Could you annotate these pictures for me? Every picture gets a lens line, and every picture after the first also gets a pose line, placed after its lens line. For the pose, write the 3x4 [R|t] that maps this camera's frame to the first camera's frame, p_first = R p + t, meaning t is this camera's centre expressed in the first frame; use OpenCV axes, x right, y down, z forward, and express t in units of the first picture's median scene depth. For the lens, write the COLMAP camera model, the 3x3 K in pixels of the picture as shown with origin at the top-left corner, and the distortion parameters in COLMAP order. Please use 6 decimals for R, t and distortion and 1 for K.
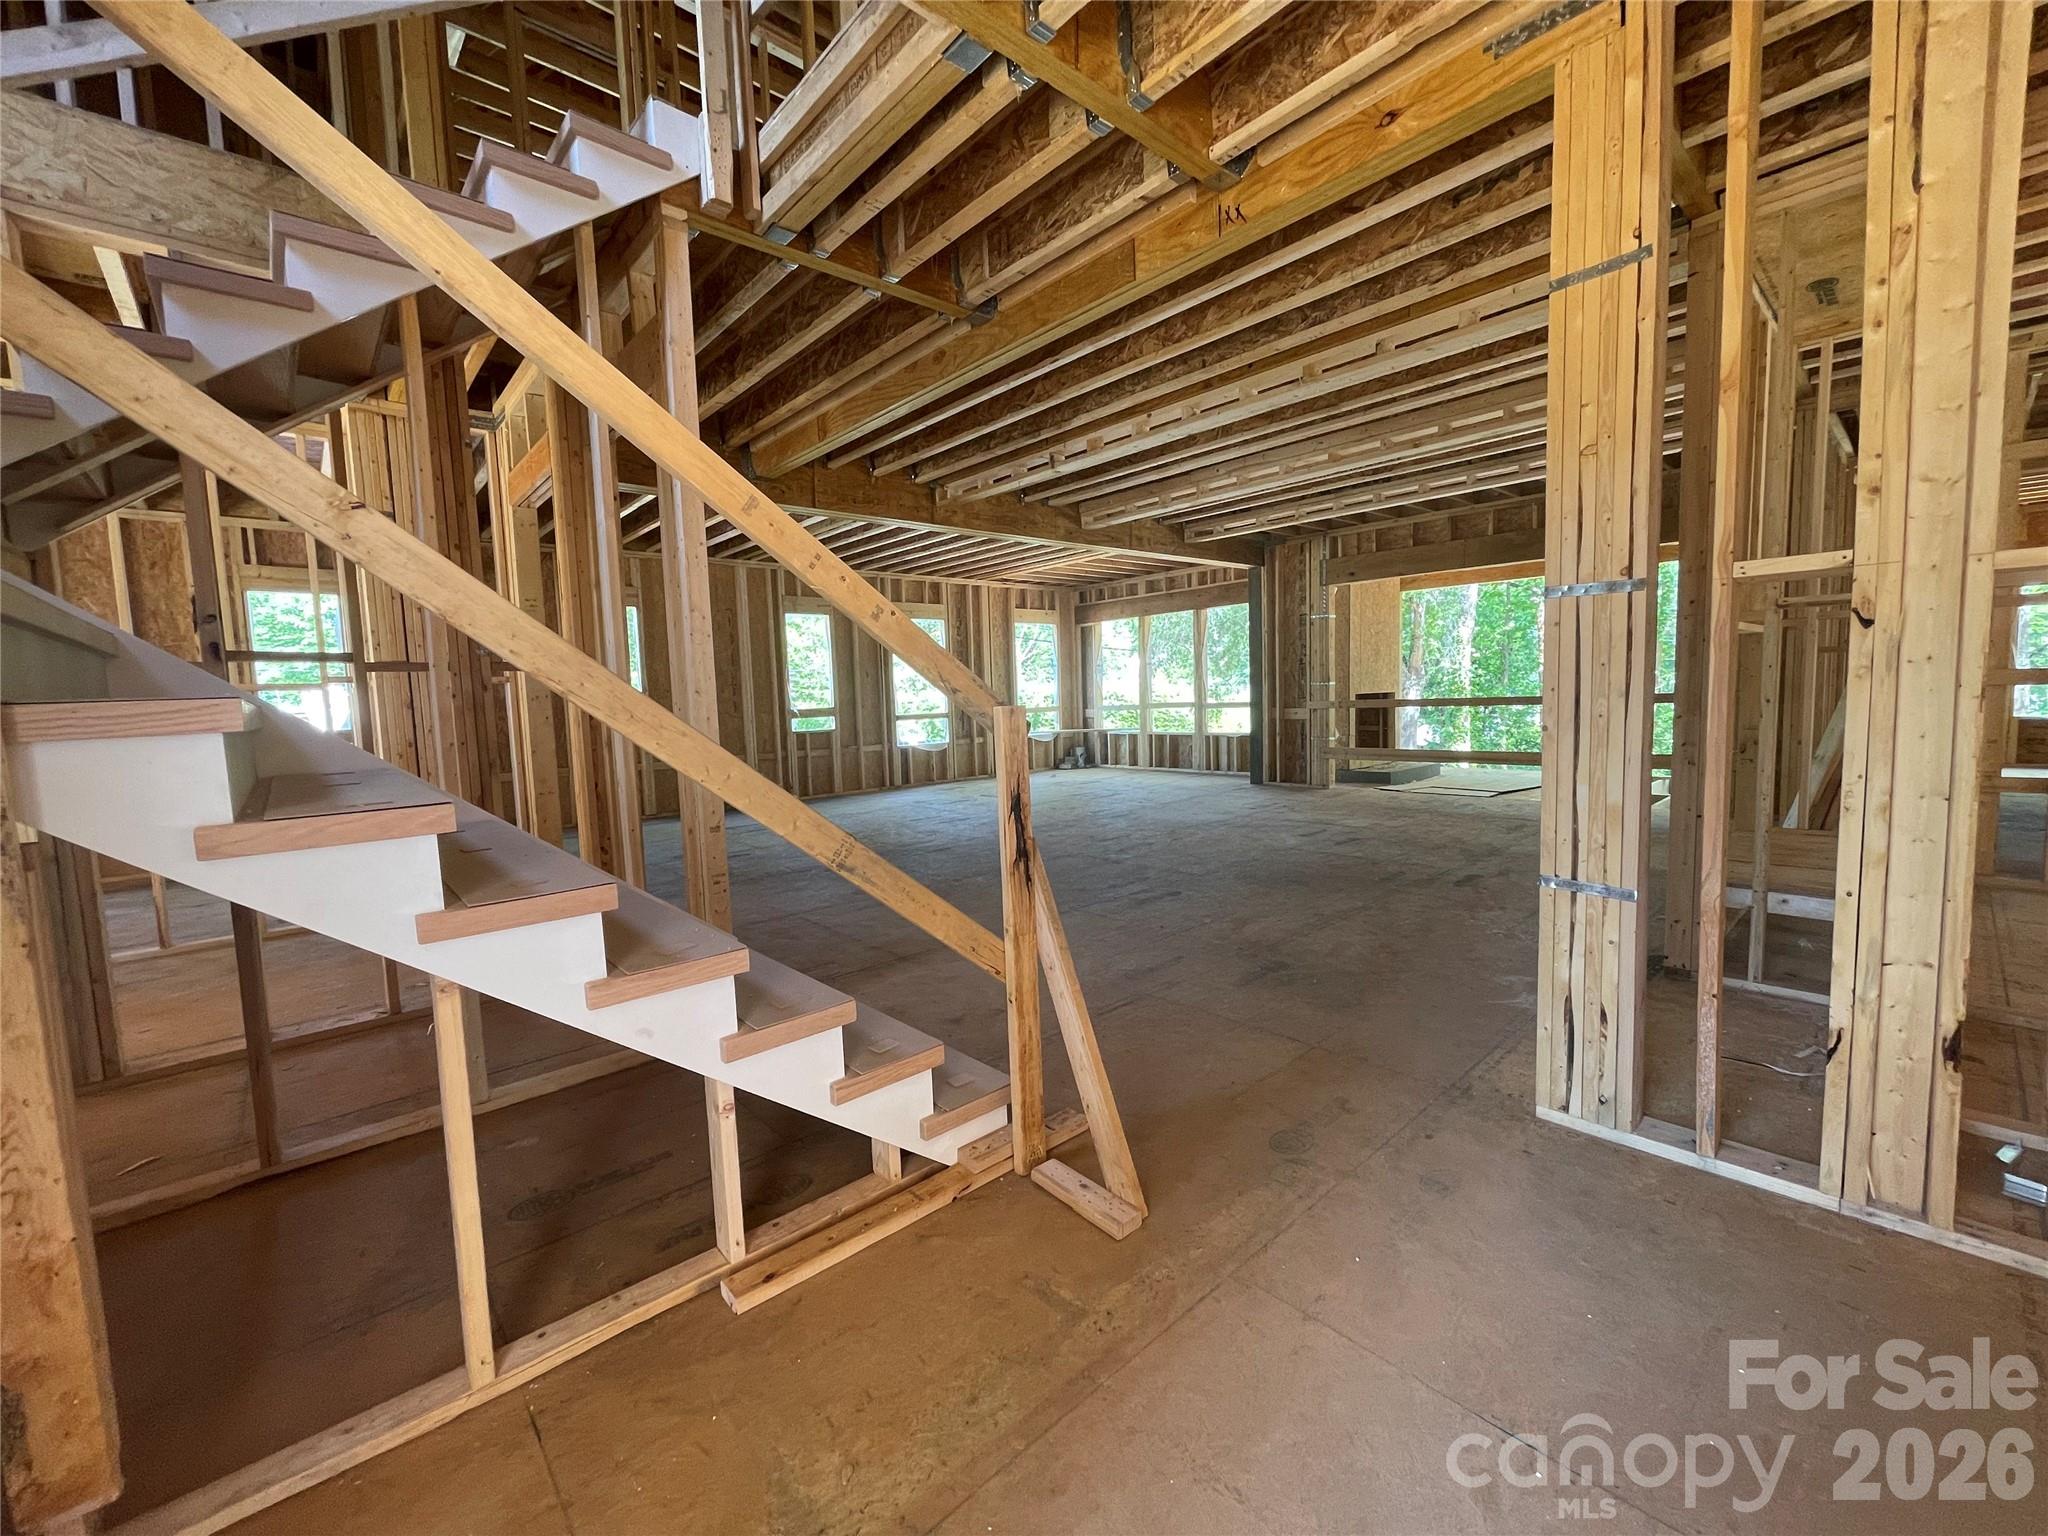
lens RADIAL K [[823.1, 0, 1018.7], [0, 823.1, 766.8], [0, 0, 1]] dist [0.000182, -0.000397]
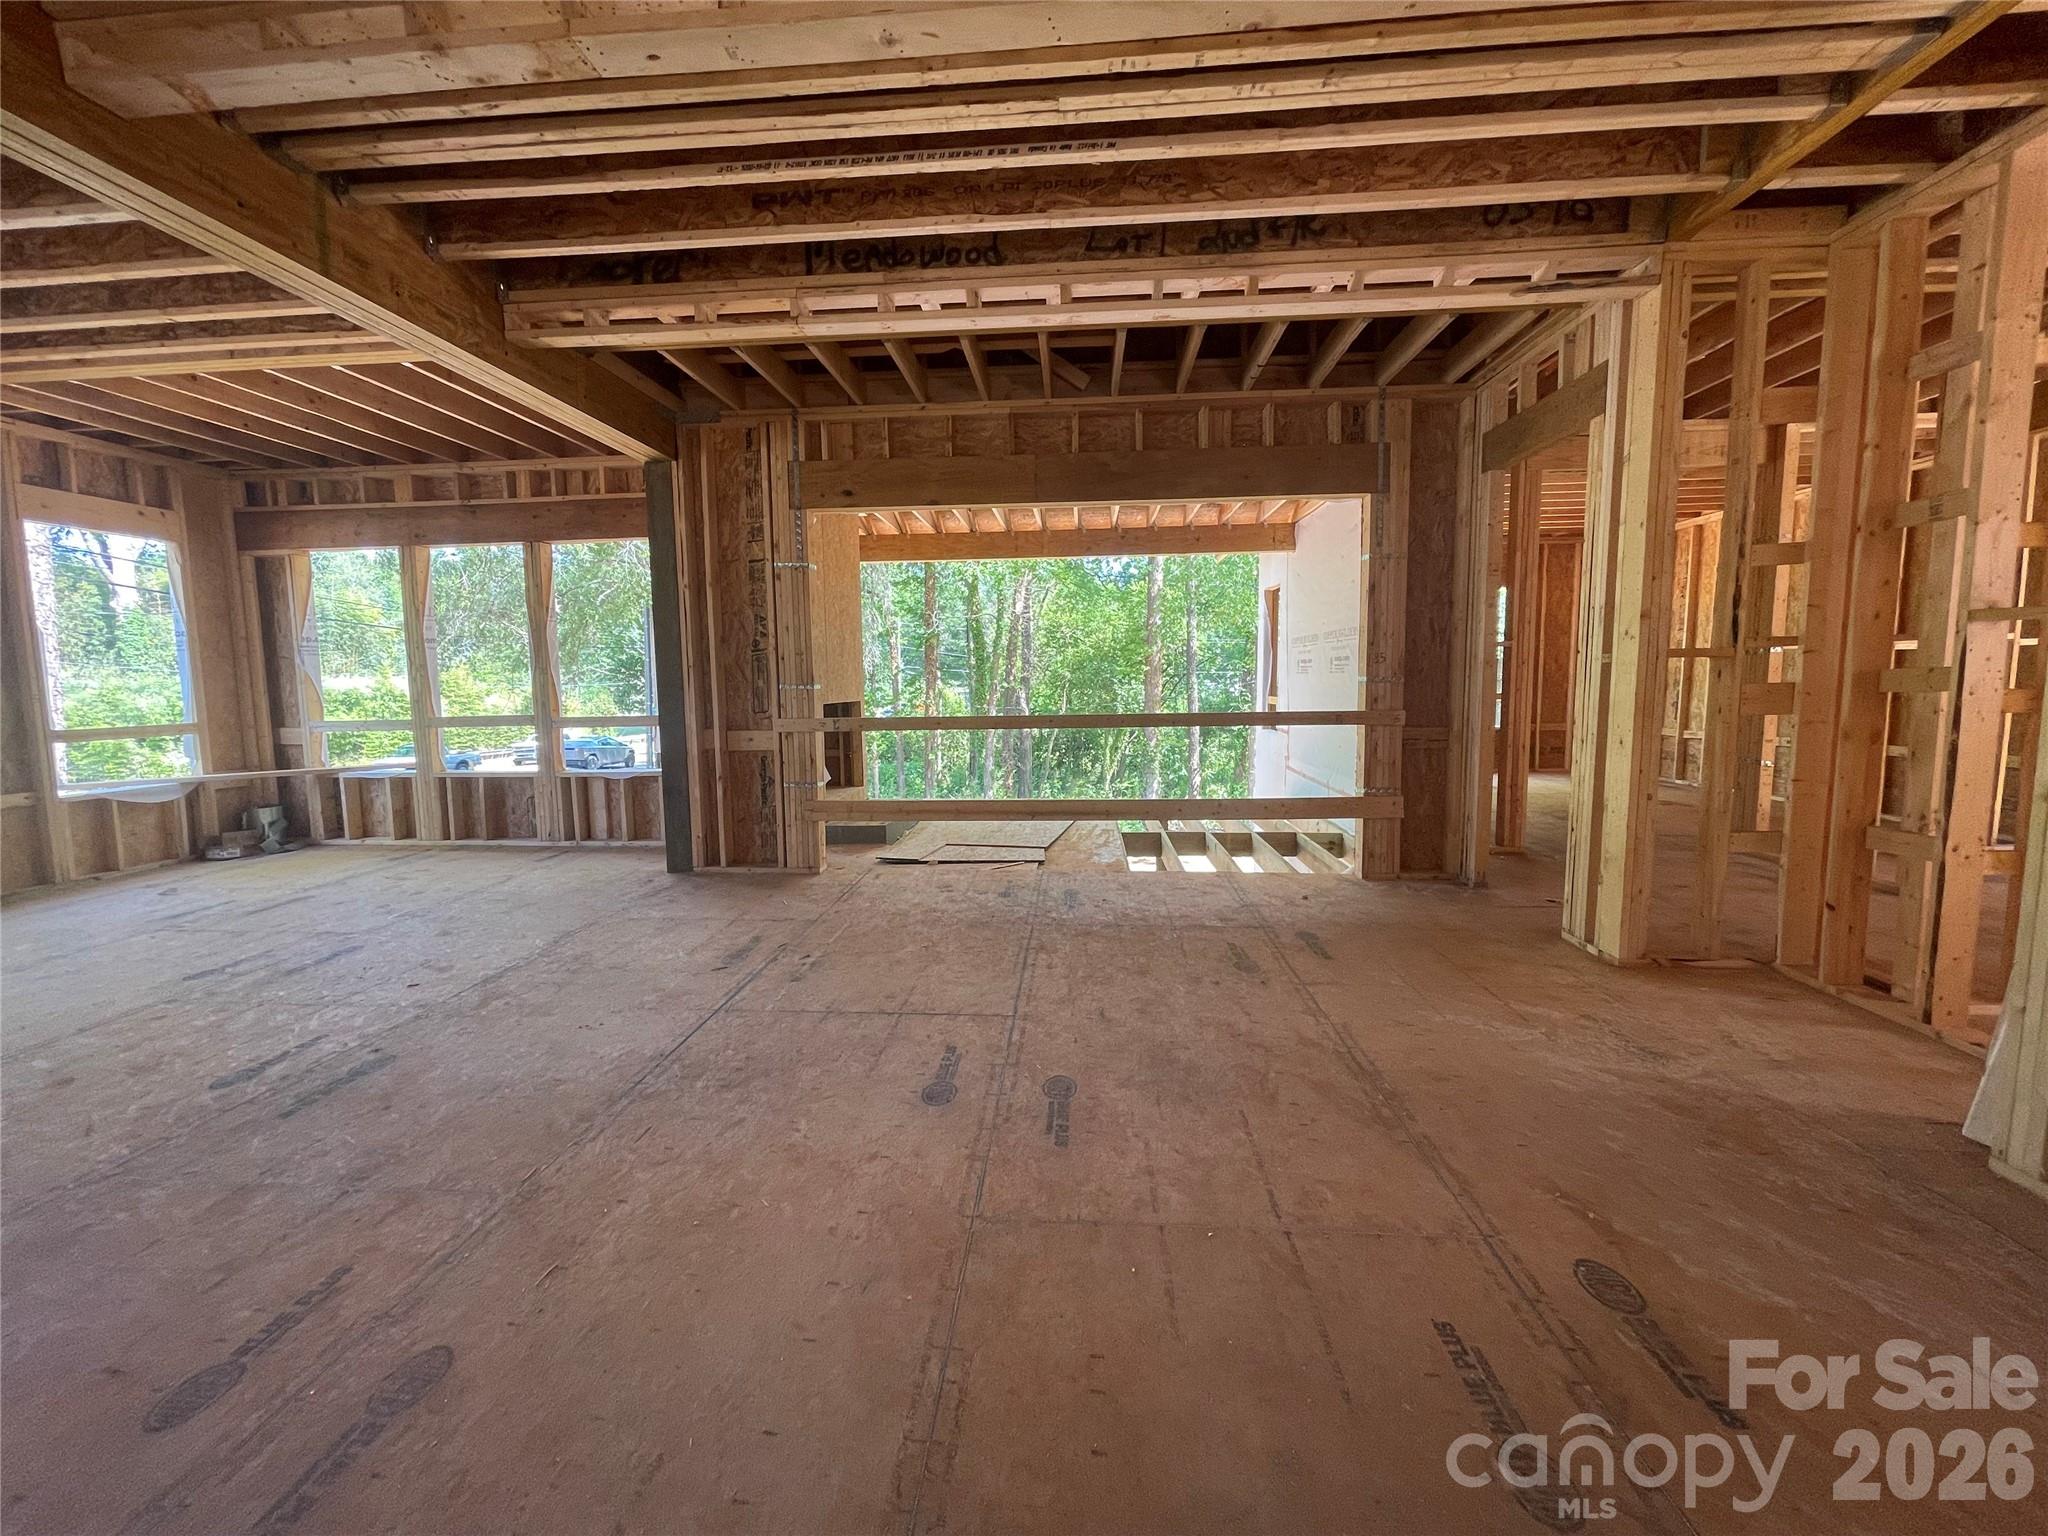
lens RADIAL K [[823.1, 0, 1020.2], [0, 823.1, 769.0], [0, 0, 1]] dist [0.000182, -0.000397]
pose [[0.726005, -0.043861, 0.686289, 0.072345], [0.046237, 0.998819, 0.014923, -0.037004], [-0.686133, 0.020898, 0.727176, 0.388872]]
